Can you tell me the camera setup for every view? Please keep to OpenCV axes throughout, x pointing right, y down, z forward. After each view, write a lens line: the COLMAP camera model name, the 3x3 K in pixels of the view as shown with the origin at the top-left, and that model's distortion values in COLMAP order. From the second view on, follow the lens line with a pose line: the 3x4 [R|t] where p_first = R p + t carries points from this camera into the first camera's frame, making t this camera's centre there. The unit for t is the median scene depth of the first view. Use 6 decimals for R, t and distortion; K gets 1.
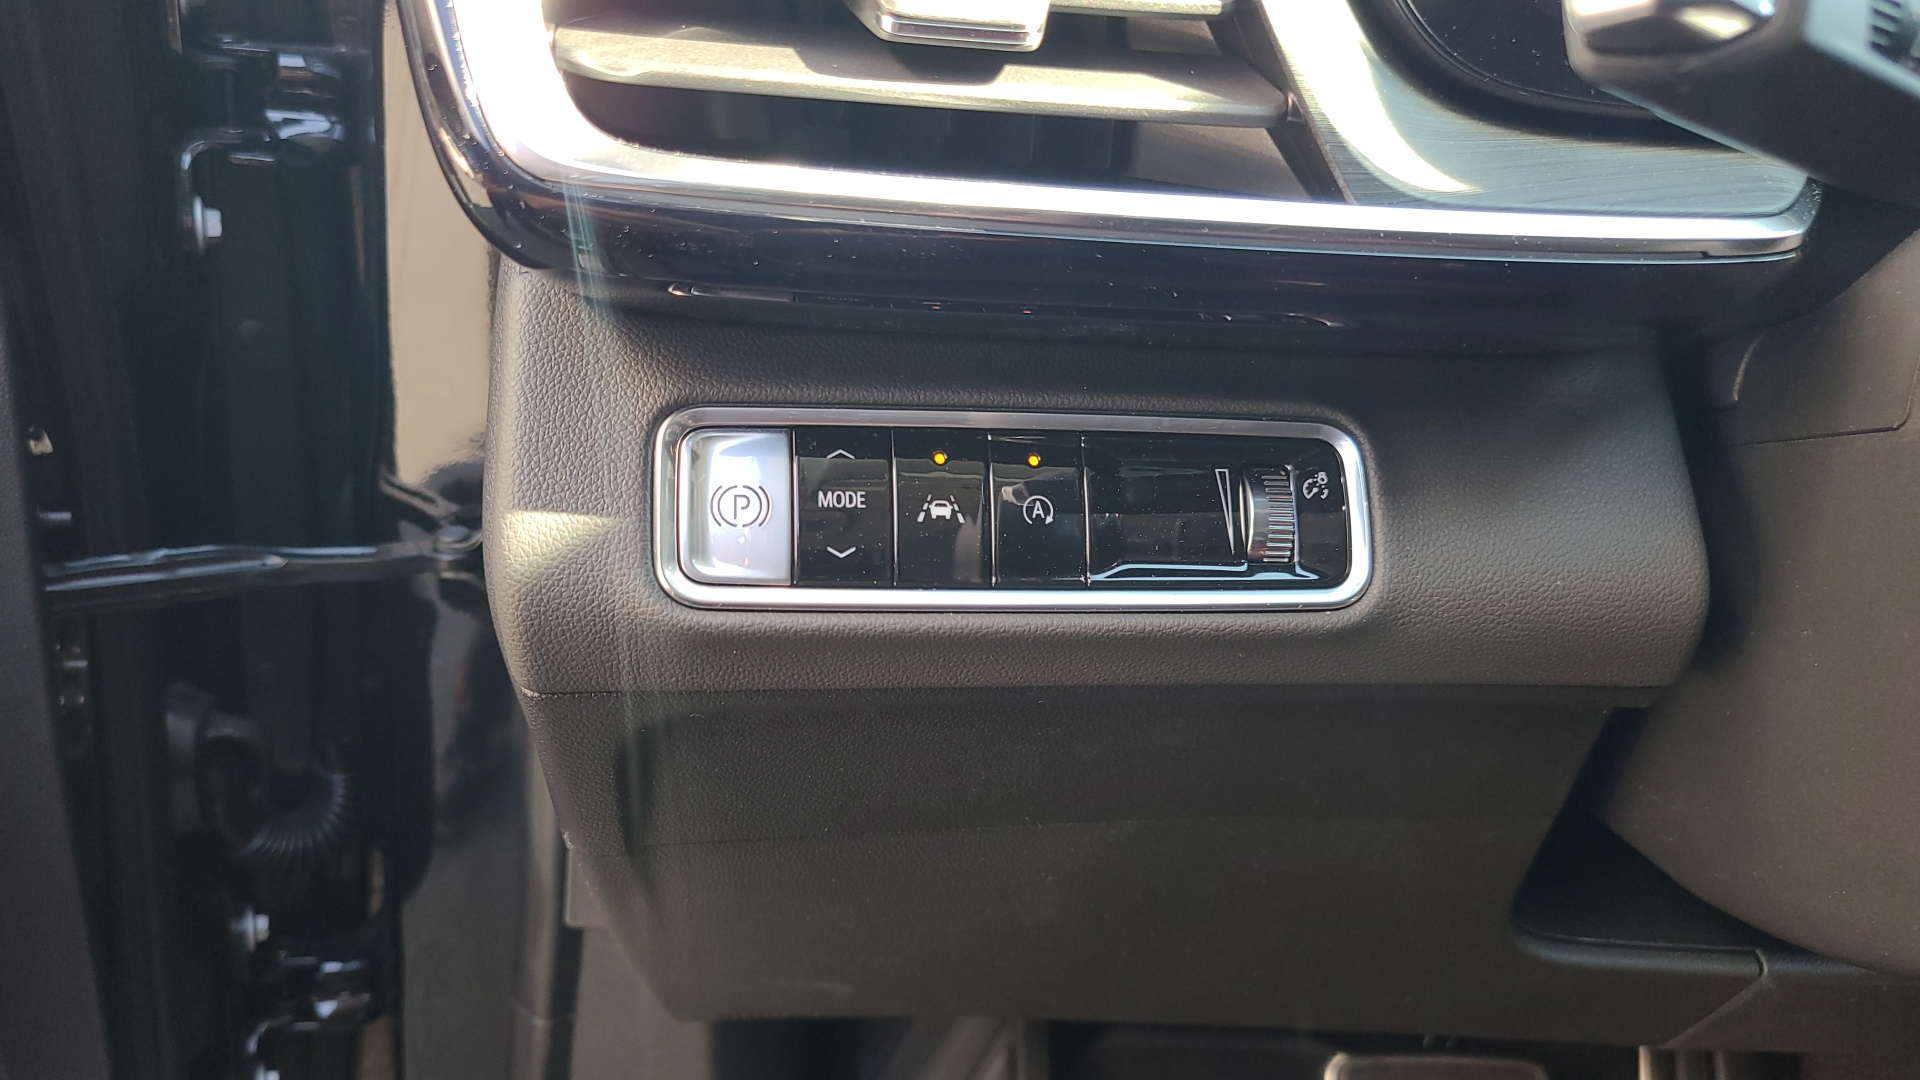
lens RADIAL K [[1473.0, 0, 948.2], [0, 1473.0, 533.9], [0, 0, 1]] dist [0.033865, -0.006715]
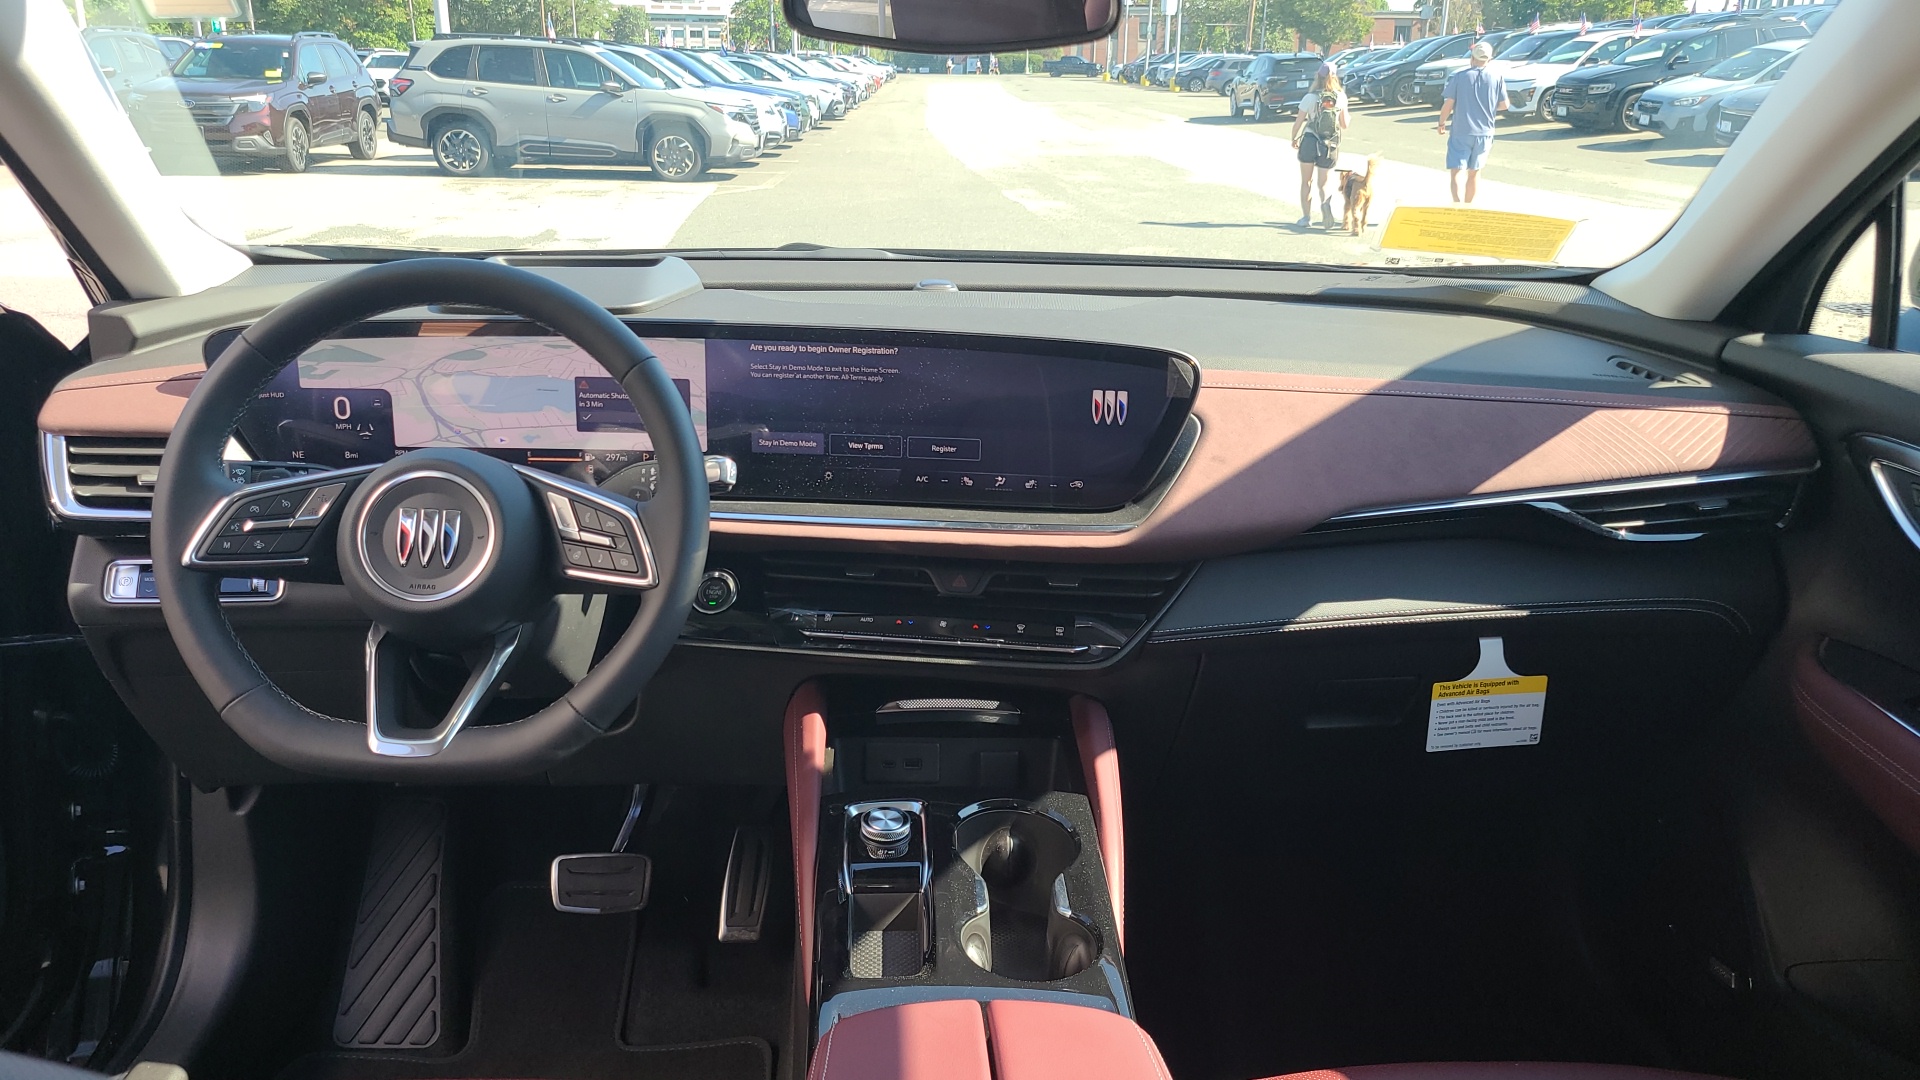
lens RADIAL K [[1450.7, 0, 958.6], [0, 1450.7, 548.2], [0, 0, 1]] dist [0.024978, 0.000205]
pose [[0.998994, -0.044833, 0.000267, 2.383703], [0.044331, 0.986882, -0.155237, 0.683218], [0.006696, 0.155093, 0.987877, -3.394113]]
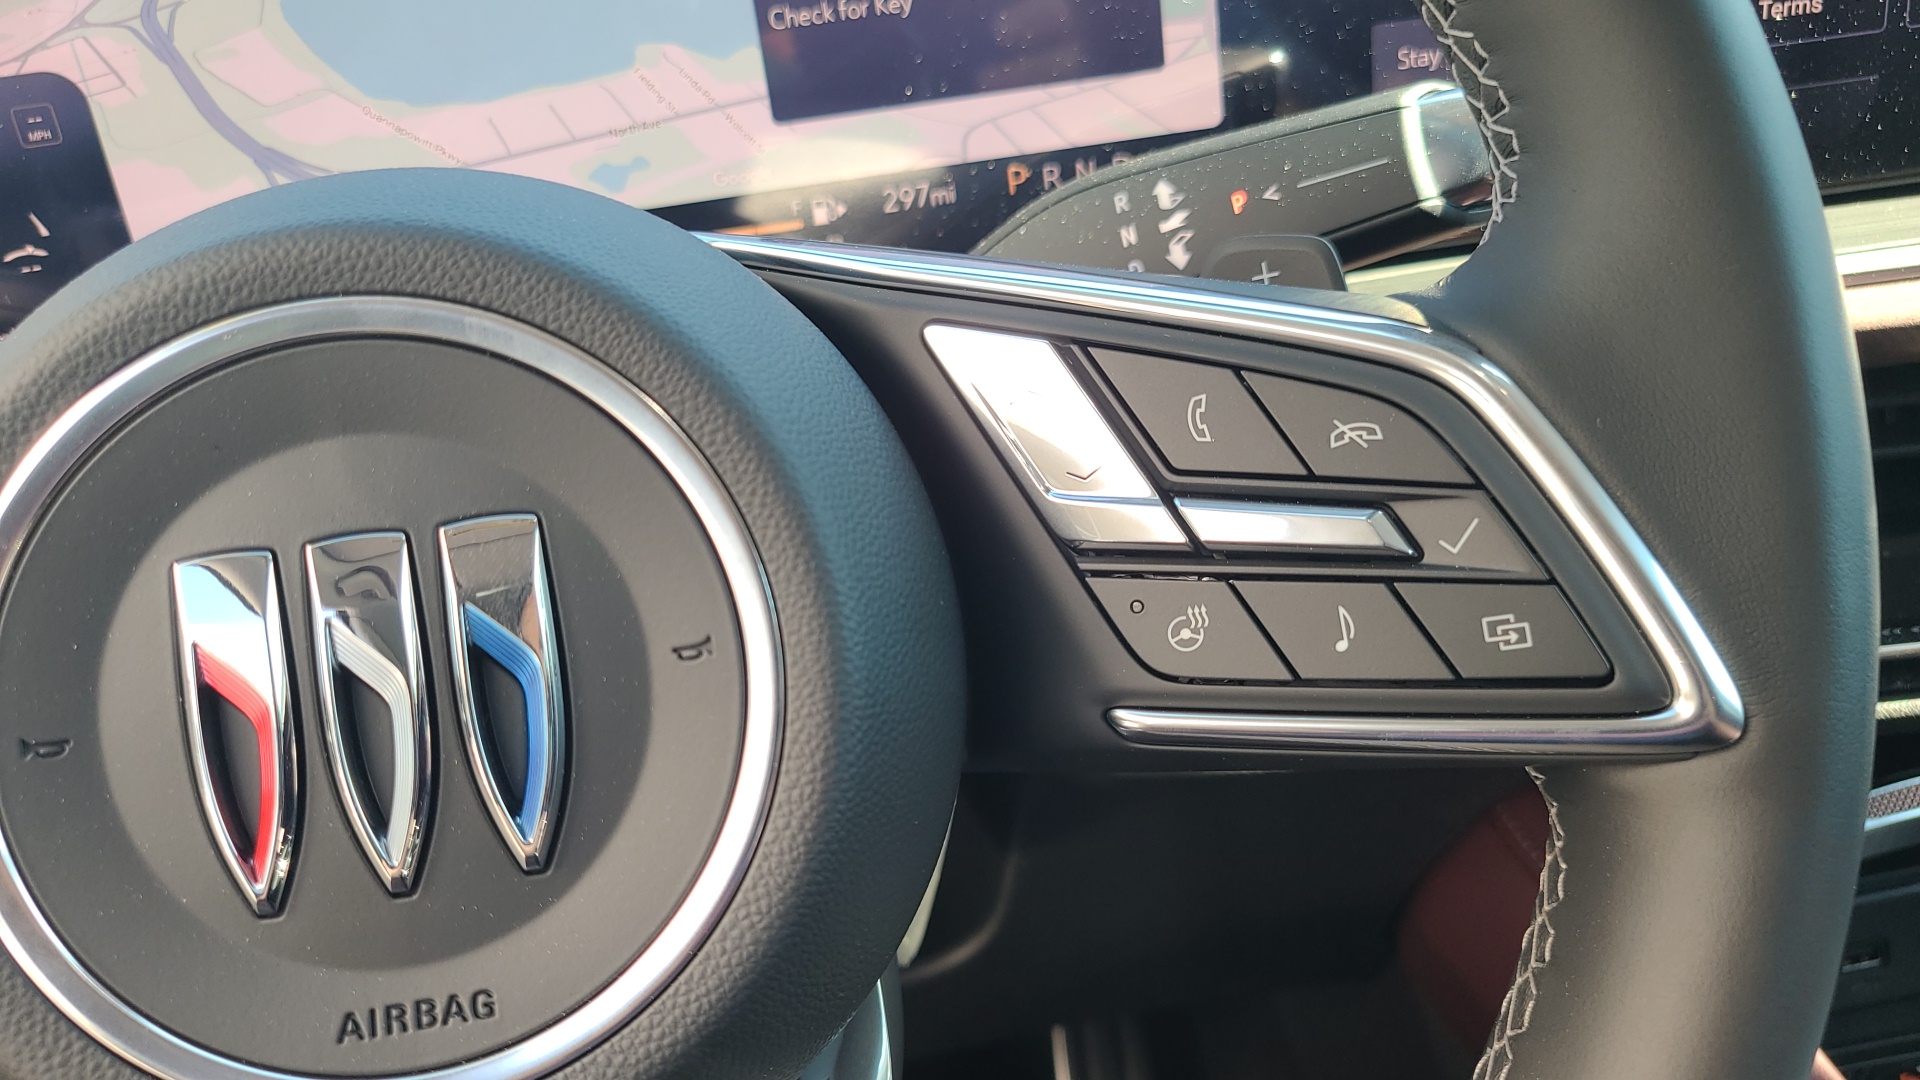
lens RADIAL K [[1523.5, 0, 956.2], [0, 1523.5, 541.1], [0, 0, 1]] dist [-0.001118, -0.001876]
pose [[0.974769, -0.218828, 0.044046, 1.234683], [0.220399, 0.974794, -0.034651, 0.014049], [-0.035353, 0.043484, 0.998428, -0.332502]]
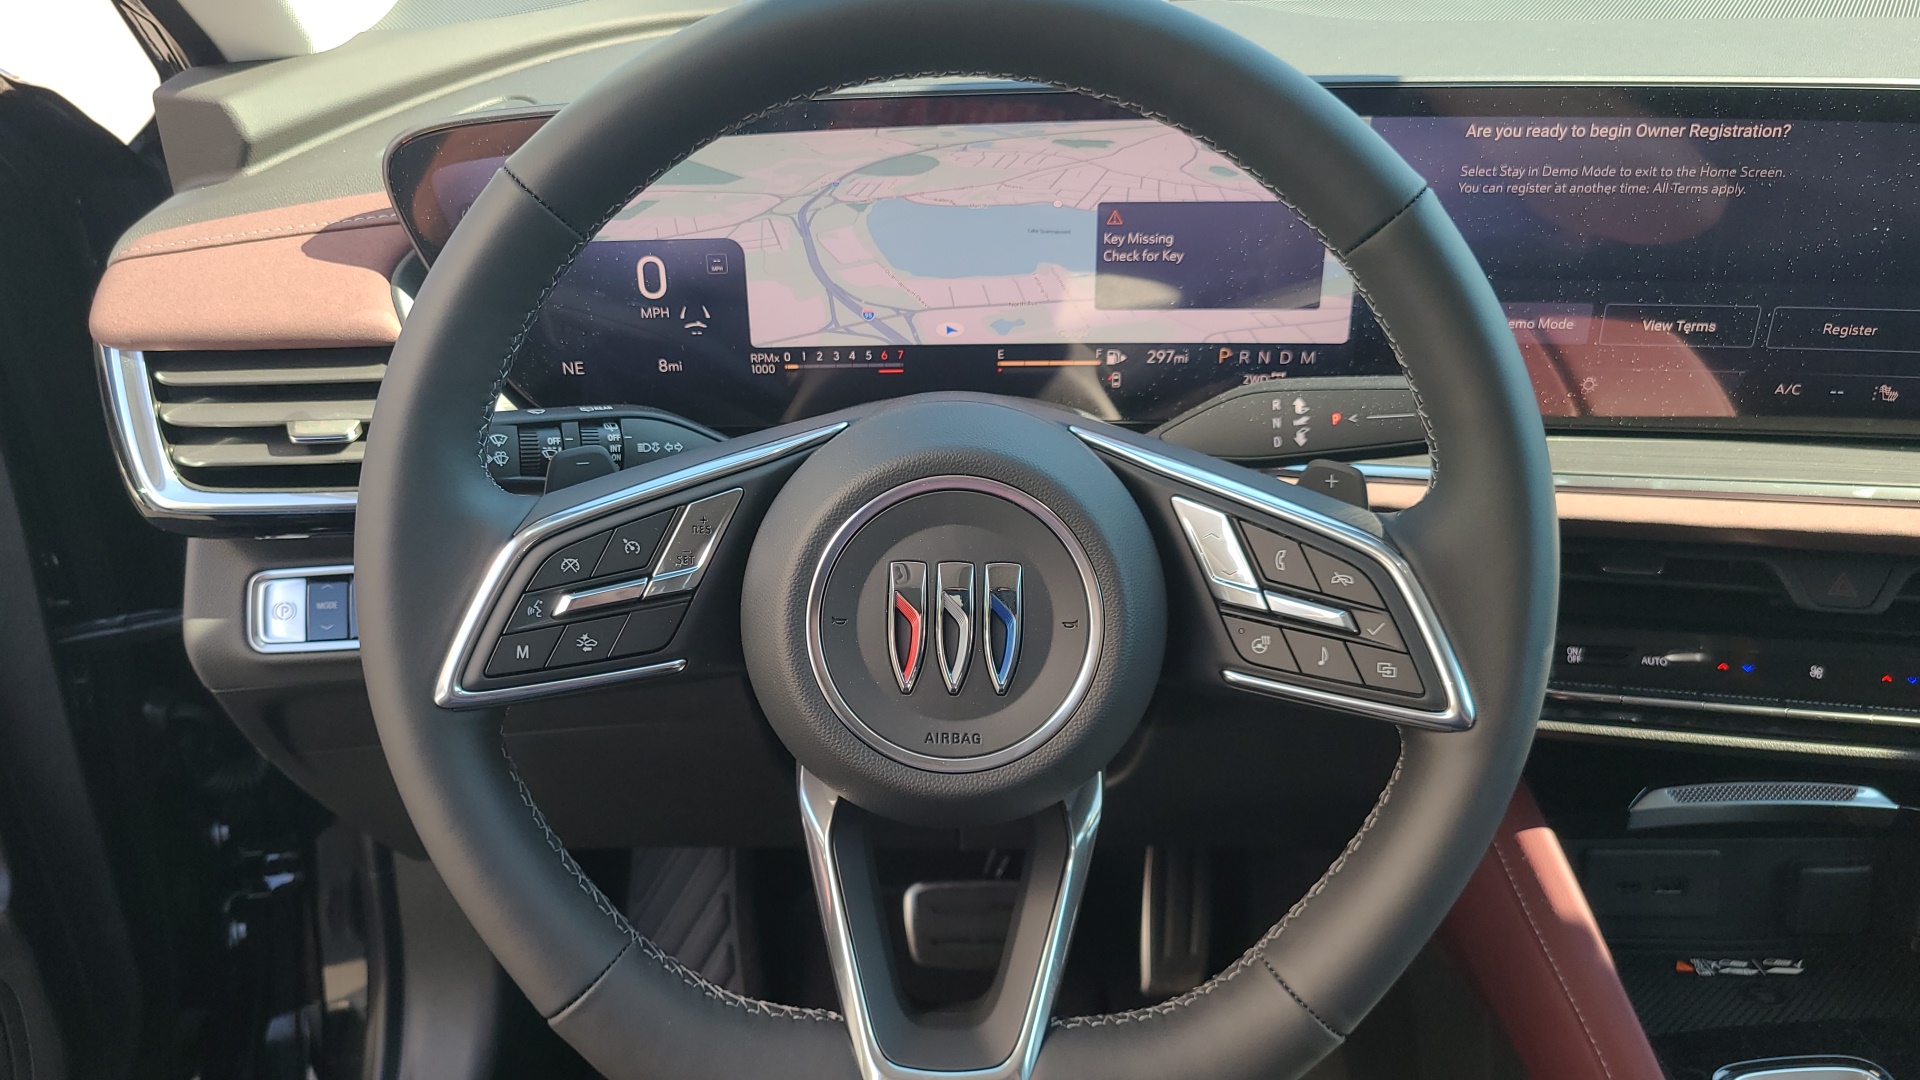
lens RADIAL K [[1473.0, 0, 948.2], [0, 1473.0, 533.9], [0, 0, 1]] dist [0.033865, -0.006715]
pose [[0.996129, -0.056291, -0.067517, 1.121935], [0.058253, 0.997924, 0.027449, -0.148260], [0.065832, -0.031275, 0.997340, -1.380129]]
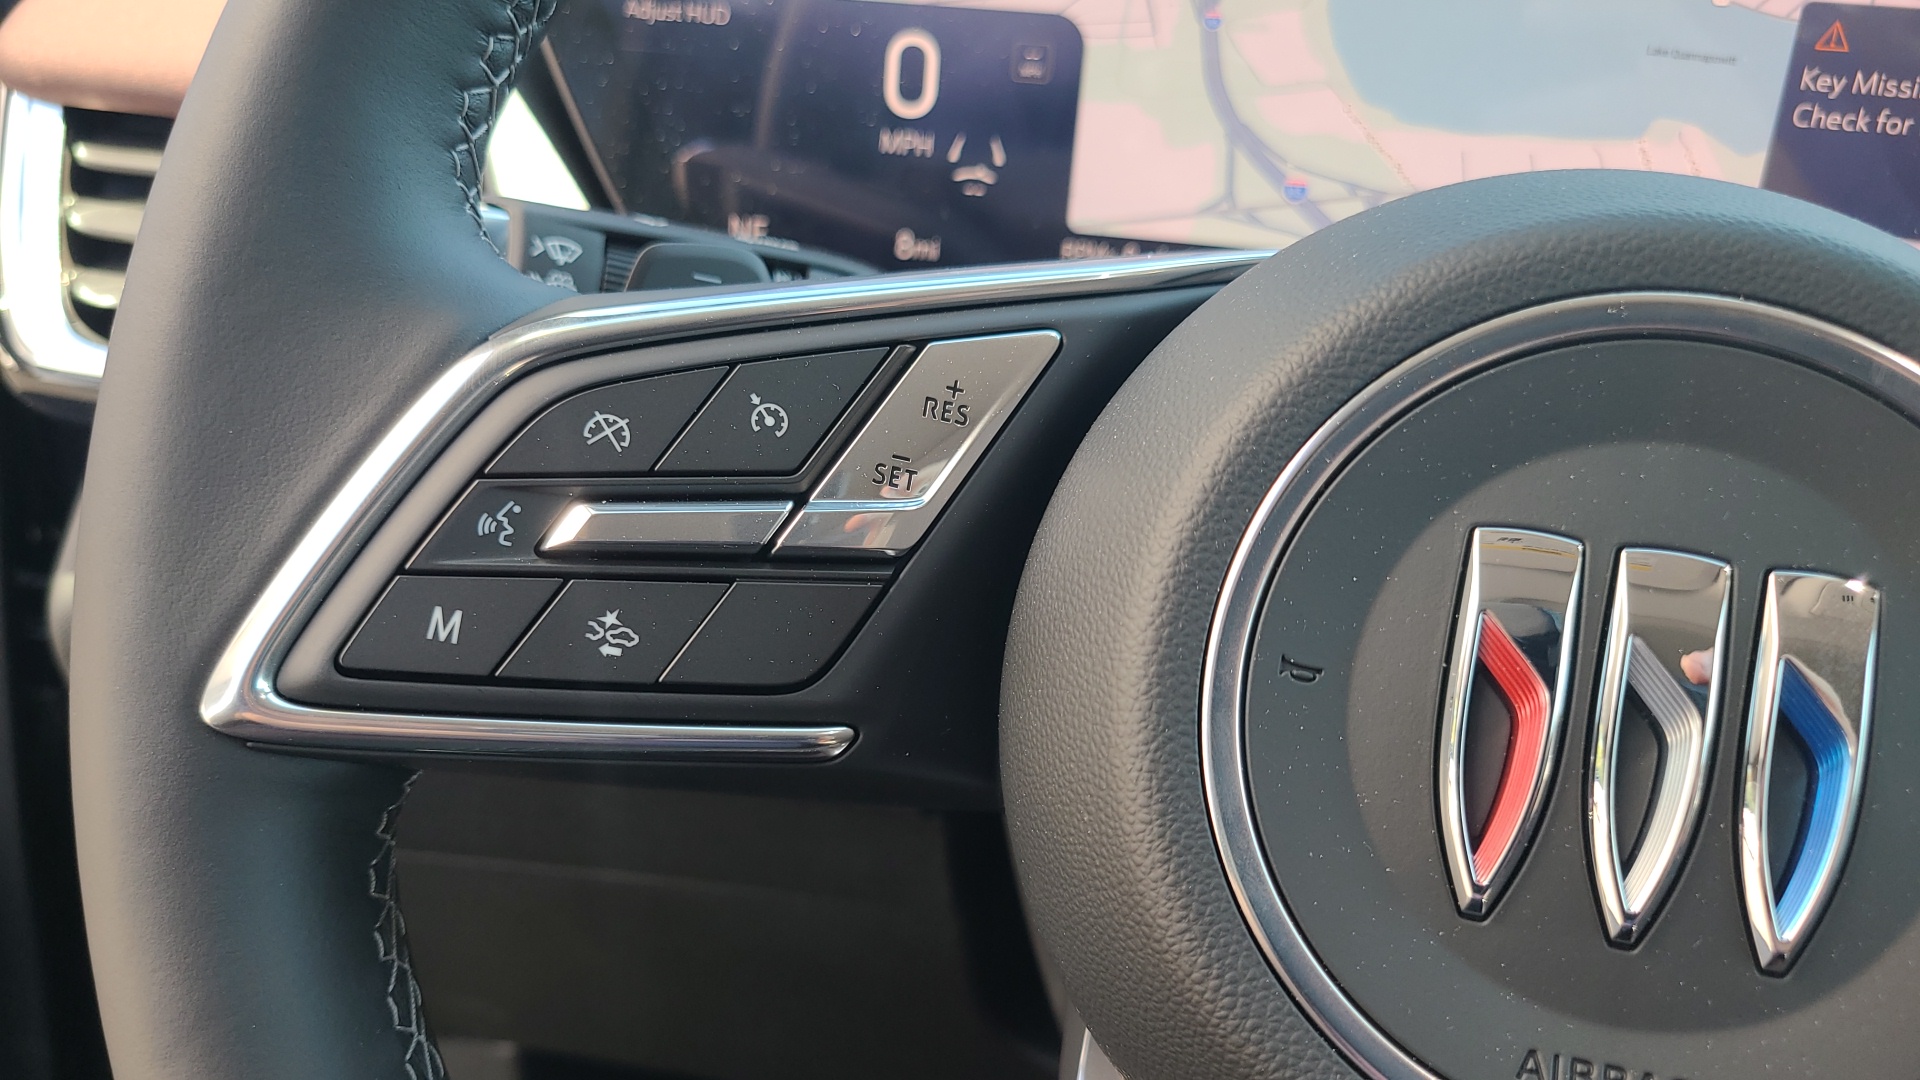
lens RADIAL K [[1549.1, 0, 921.9], [0, 1549.1, 539.9], [0, 0, 1]] dist [-0.010618, -0.006326]
pose [[0.971334, 0.075392, -0.225448, 0.862349], [-0.100095, 0.989918, -0.100216, 0.018035], [0.215620, 0.119909, 0.969087, -0.323706]]
